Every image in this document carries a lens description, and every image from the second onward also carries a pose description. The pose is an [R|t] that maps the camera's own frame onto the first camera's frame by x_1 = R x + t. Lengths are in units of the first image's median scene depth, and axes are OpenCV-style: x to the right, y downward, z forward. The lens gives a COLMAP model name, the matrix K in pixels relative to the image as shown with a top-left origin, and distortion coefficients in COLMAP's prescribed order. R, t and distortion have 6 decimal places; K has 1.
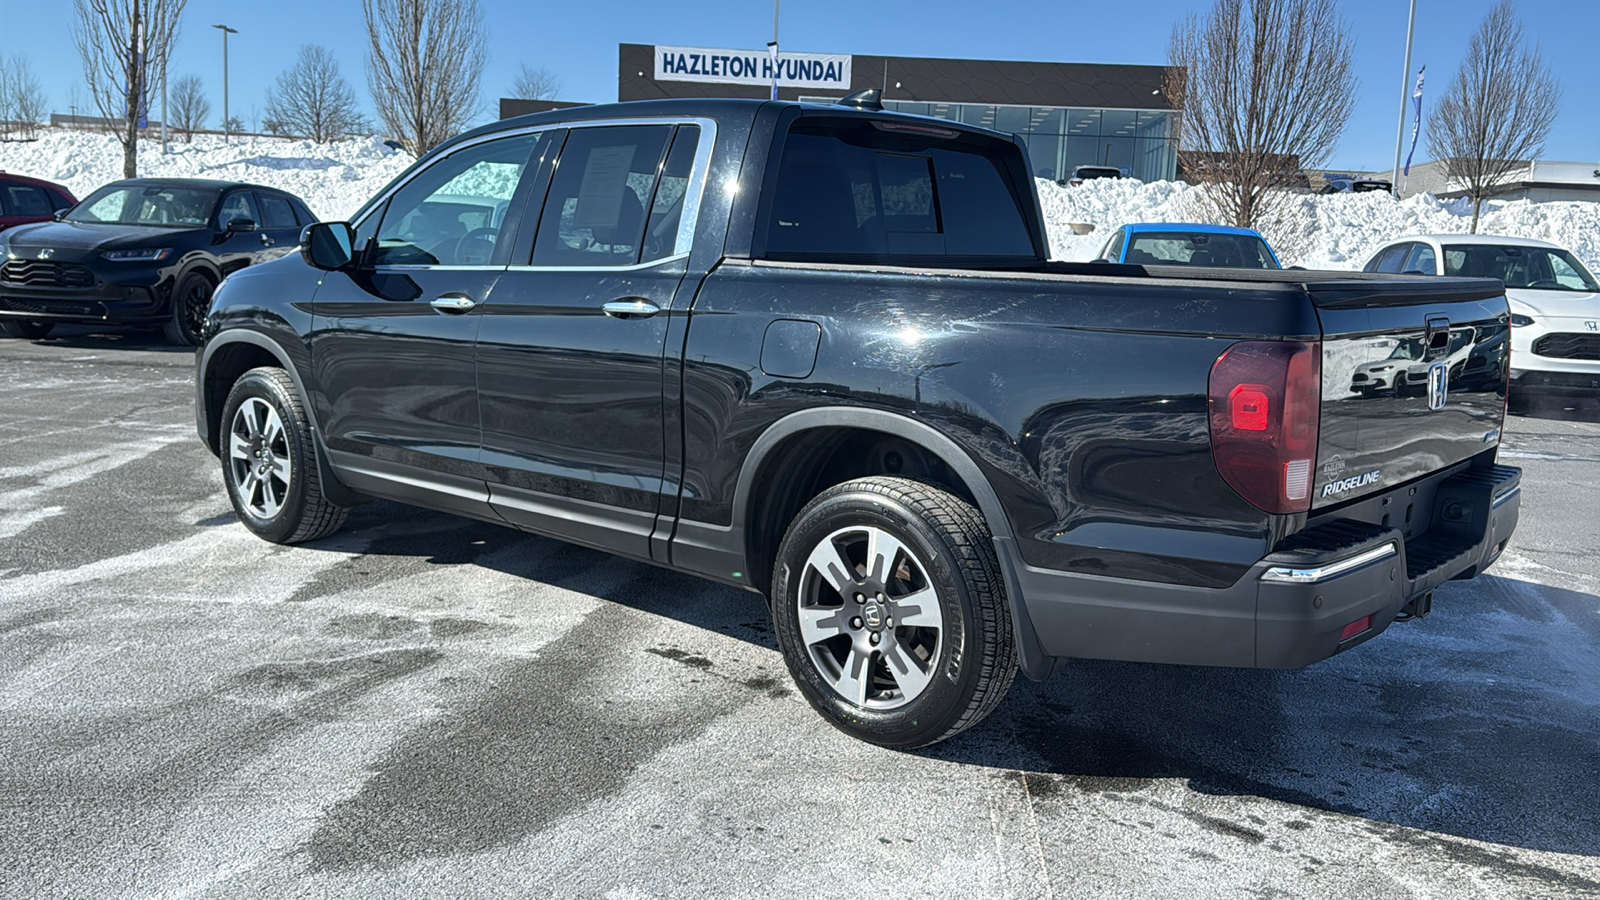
lens RADIAL K [[1358.1, 0, 832.2], [0, 1358.1, 451.8], [0, 0, 1]] dist [0.144489, -0.242645]
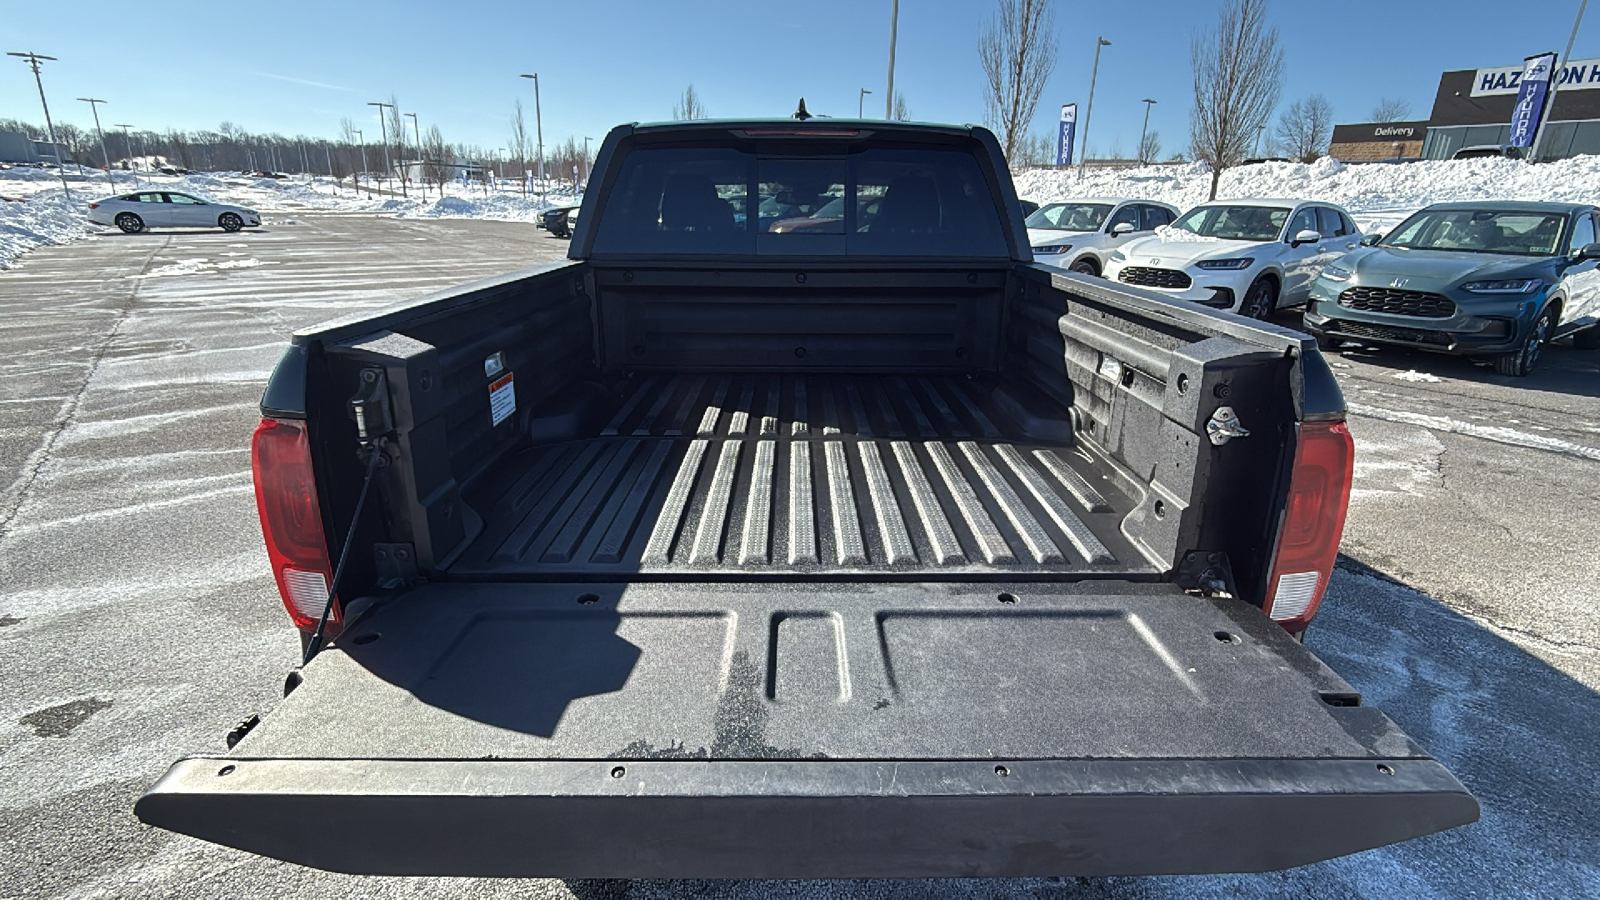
lens RADIAL K [[726.7, 0, 800.0], [0, 726.7, 450.0], [0, 0, 1]] dist [-0.001382, 0.000339]
pose [[0.648230, 0.217805, -0.729629, 0.419334], [-0.107895, 0.974822, 0.195141, -0.087852], [0.753762, -0.047773, 0.655409, 0.508750]]
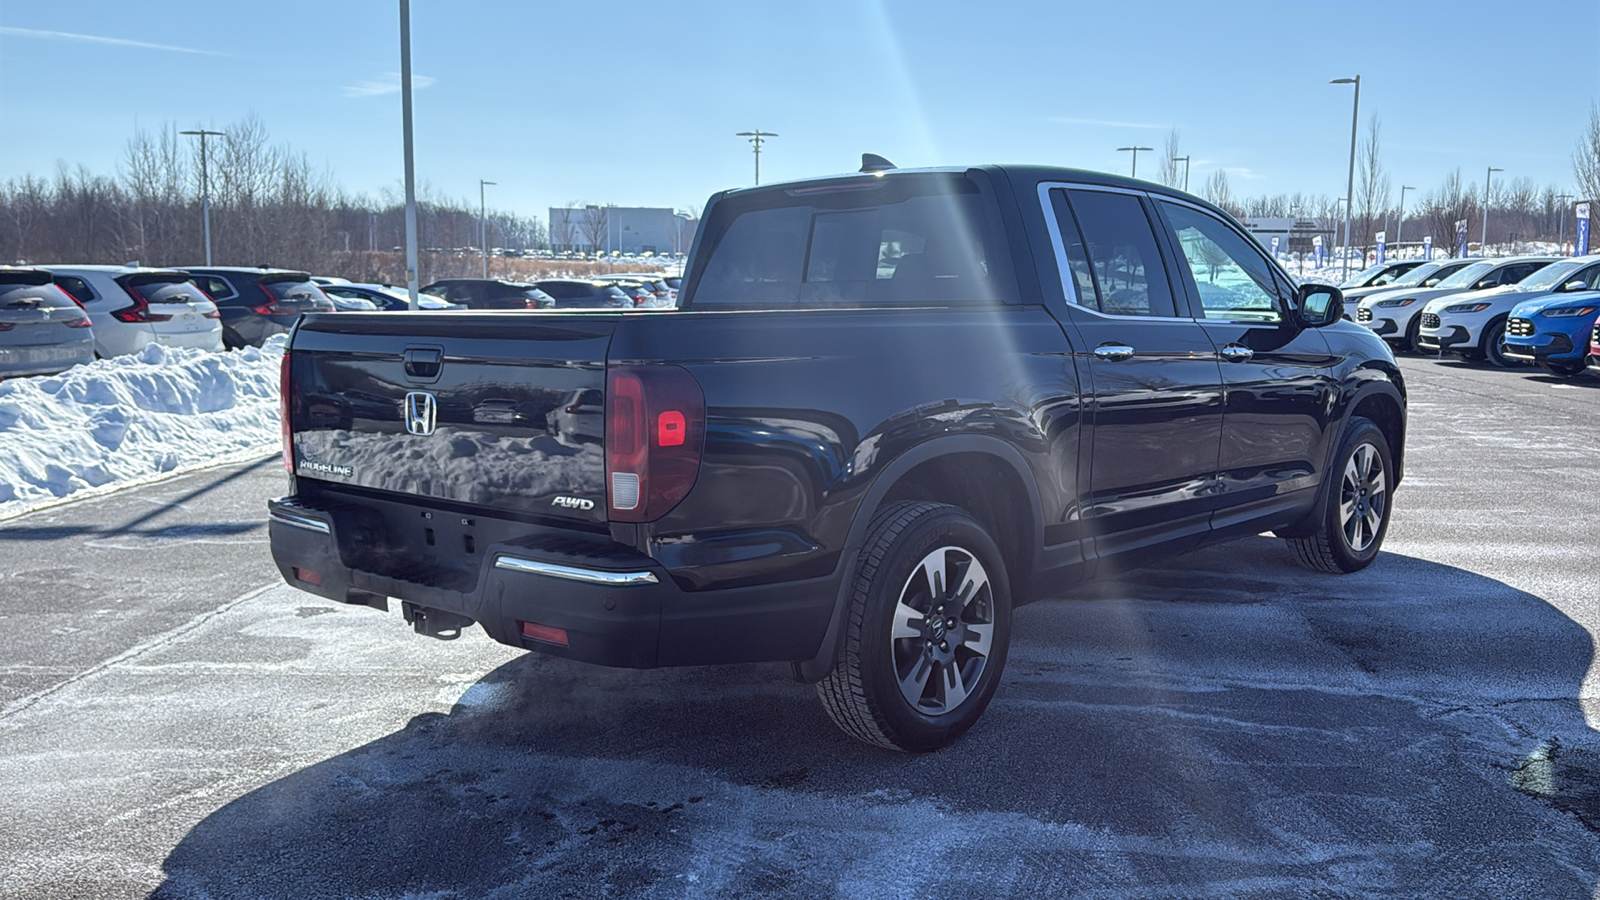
lens RADIAL K [[1346.2, 0, 829.1], [0, 1346.2, 457.8], [0, 0, 1]] dist [0.150725, -0.270010]
pose [[-0.031276, 0.085835, -0.995818, 0.932491], [-0.148086, 0.984912, 0.089546, -0.097081], [0.988480, 0.150267, -0.018093, 0.851377]]
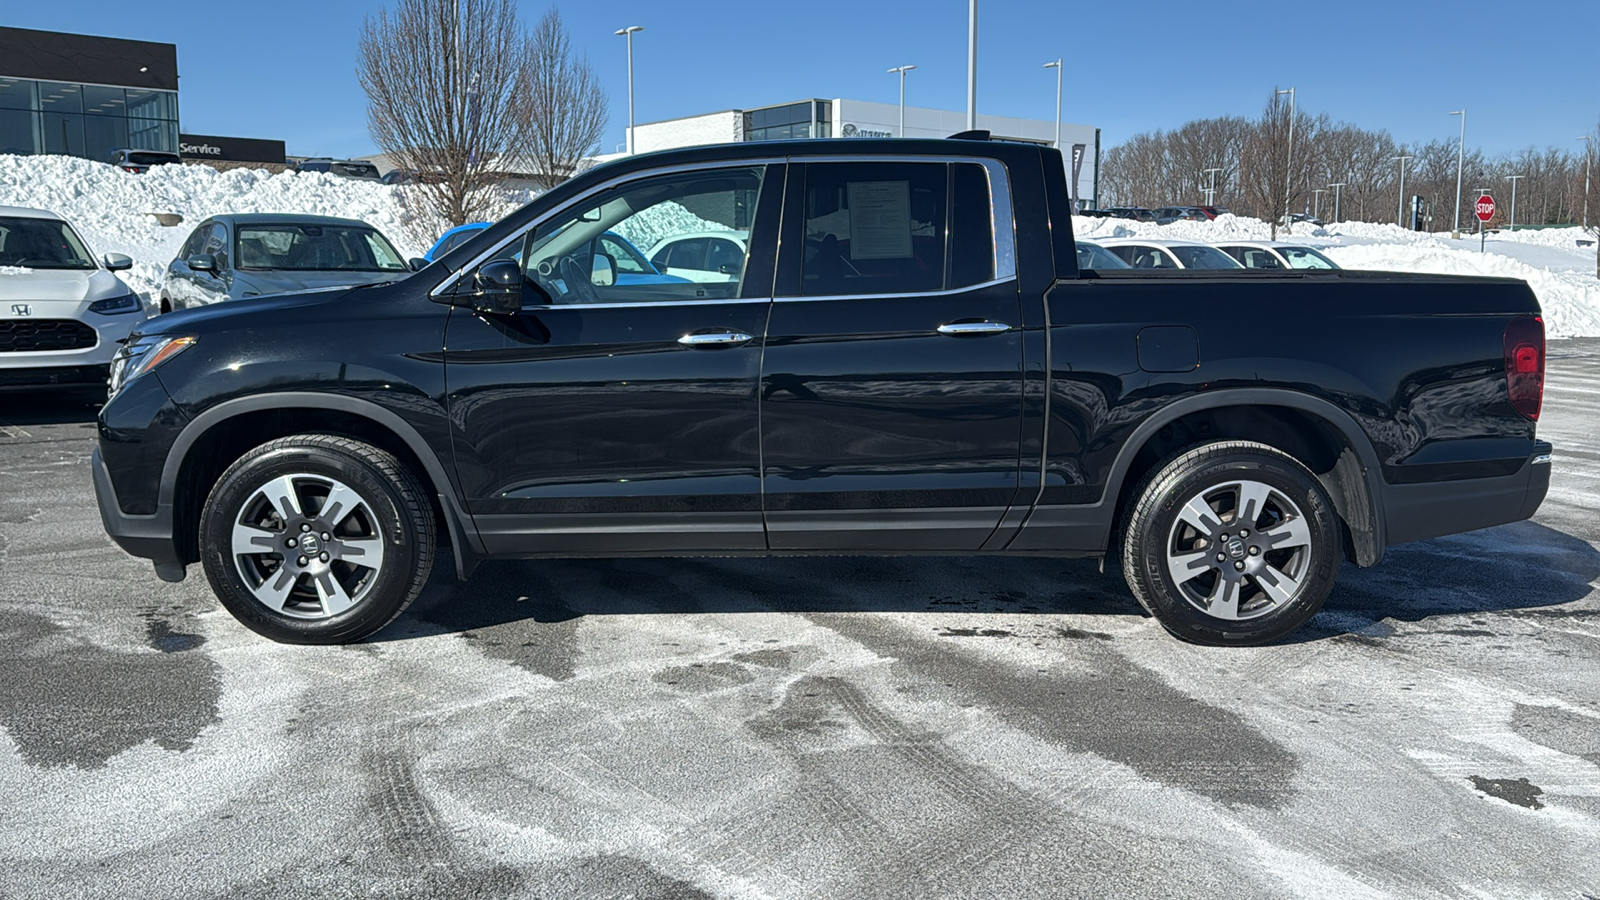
lens RADIAL K [[1358.1, 0, 832.2], [0, 1358.1, 451.8], [0, 0, 1]] dist [0.144489, -0.242645]
pose [[0.739805, -0.128811, 0.660376, -0.729444], [0.121515, 0.990942, 0.057159, -0.061106], [-0.661758, 0.037960, 0.748756, 0.178688]]
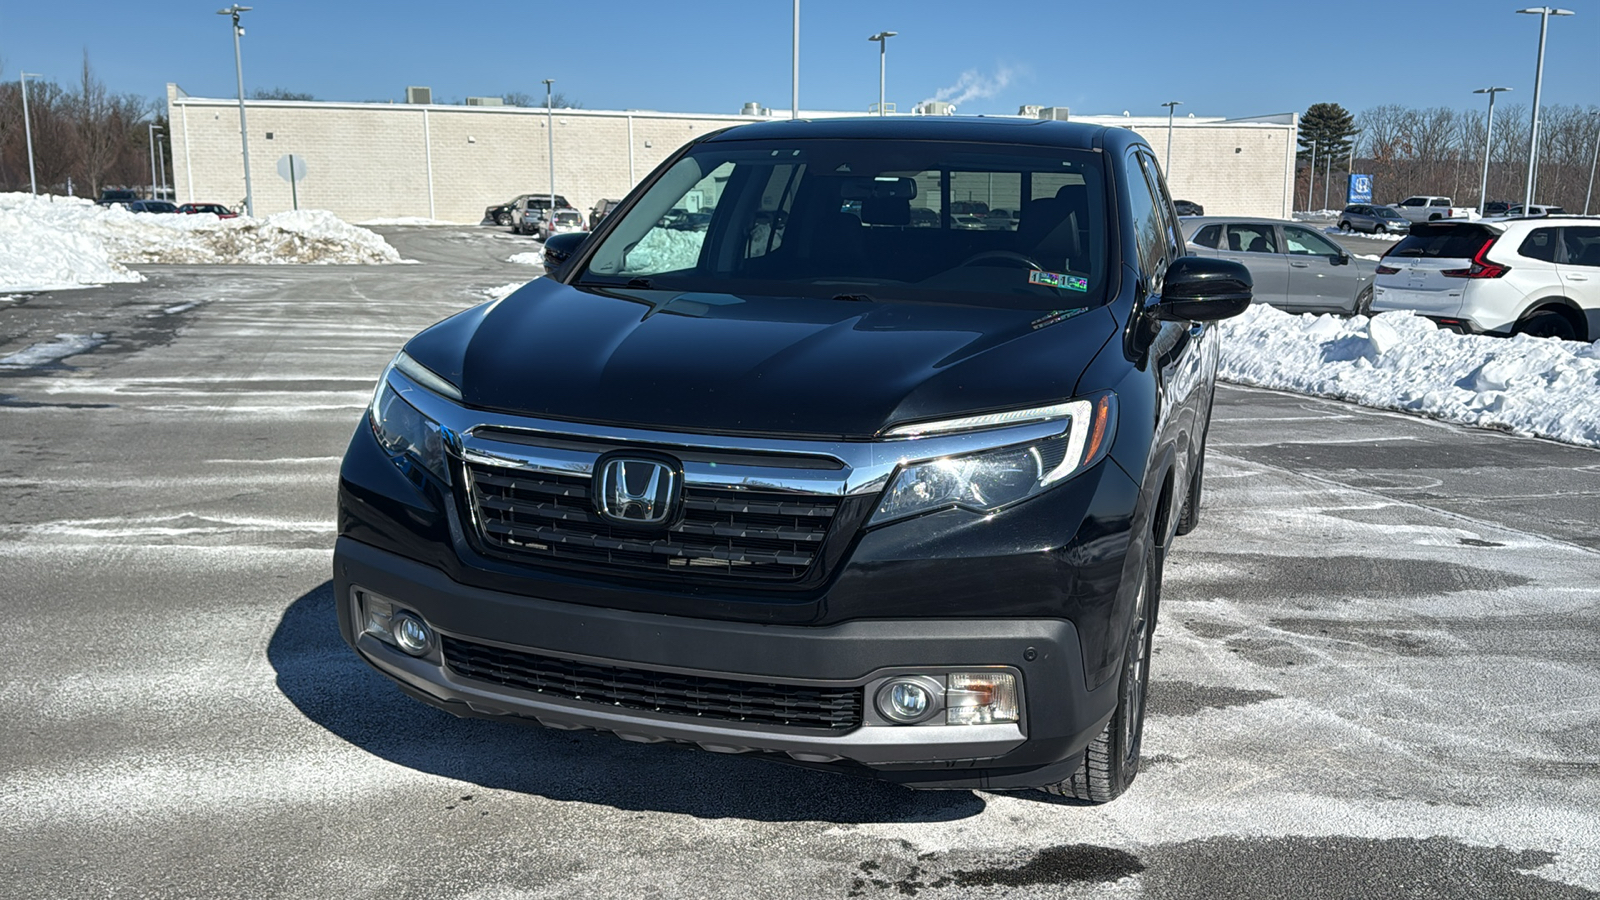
lens RADIAL K [[1355.8, 0, 856.1], [0, 1355.8, 493.4], [0, 0, 1]] dist [0.149057, -0.263413]
pose [[-0.395078, -0.224879, 0.890698, -0.897744], [0.103984, 0.952397, 0.286579, -0.251488], [-0.912744, 0.205840, -0.352887, 1.328744]]
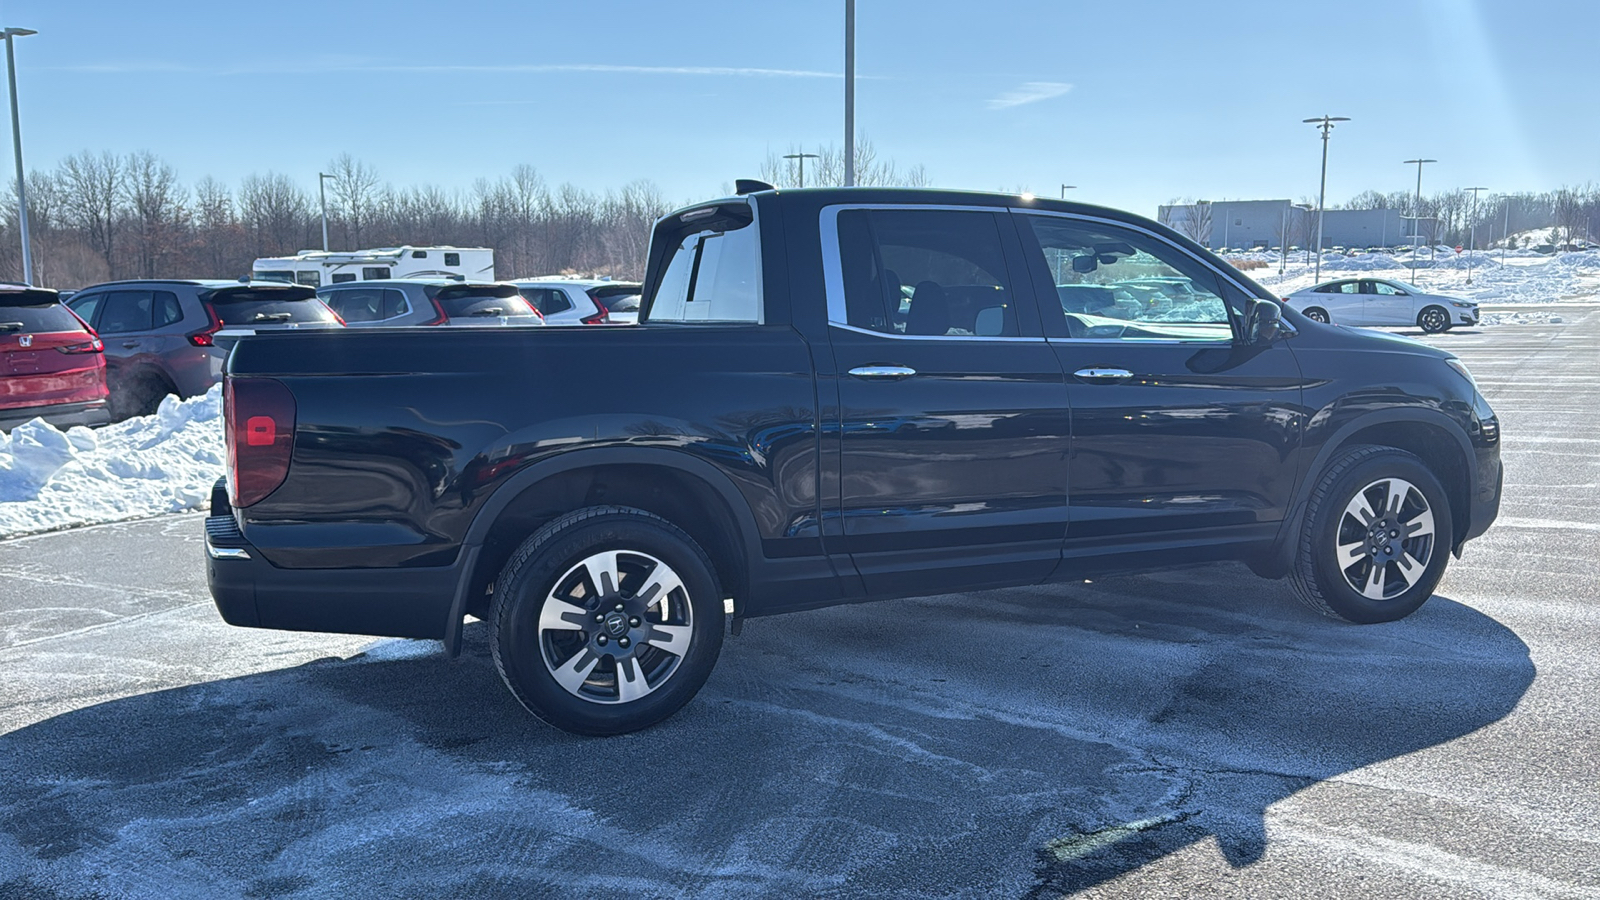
lens RADIAL K [[1338.1, 0, 830.1], [0, 1338.1, 473.2], [0, 0, 1]] dist [0.161888, -0.303091]
pose [[-0.454021, 0.085621, -0.886867, 0.849348], [-0.139629, 0.976236, 0.165730, -0.182475], [0.879982, 0.199078, -0.431277, 1.330255]]
